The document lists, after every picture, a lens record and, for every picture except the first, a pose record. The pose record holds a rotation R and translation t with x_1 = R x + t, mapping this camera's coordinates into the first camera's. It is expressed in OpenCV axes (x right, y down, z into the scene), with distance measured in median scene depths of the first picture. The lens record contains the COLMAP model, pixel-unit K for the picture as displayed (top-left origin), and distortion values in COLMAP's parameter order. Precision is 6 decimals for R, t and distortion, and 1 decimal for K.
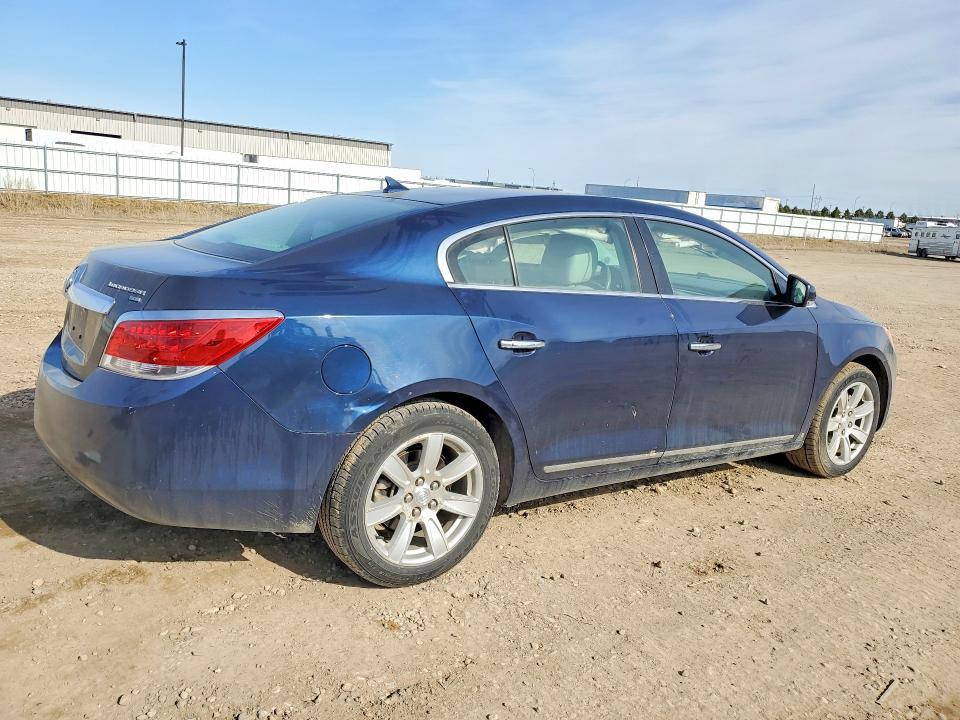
lens RADIAL K [[734.6, 0, 480.0], [0, 734.6, 360.0], [0, 0, 1]] dist [0.022615, 0.000607]
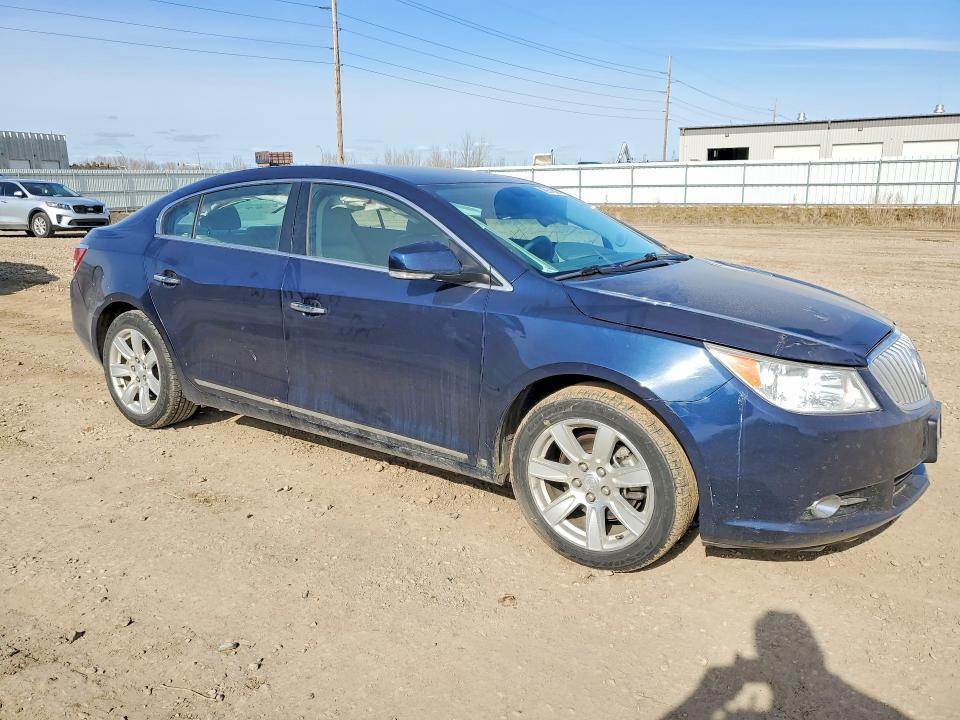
lens RADIAL K [[734.6, 0, 480.0], [0, 734.6, 360.0], [0, 0, 1]] dist [0.022615, 0.000607]
pose [[0.373480, 0.139430, -0.917100, 0.396383], [-0.164178, 0.982968, 0.082584, -0.021007], [0.912994, 0.119724, 0.390010, 0.252964]]
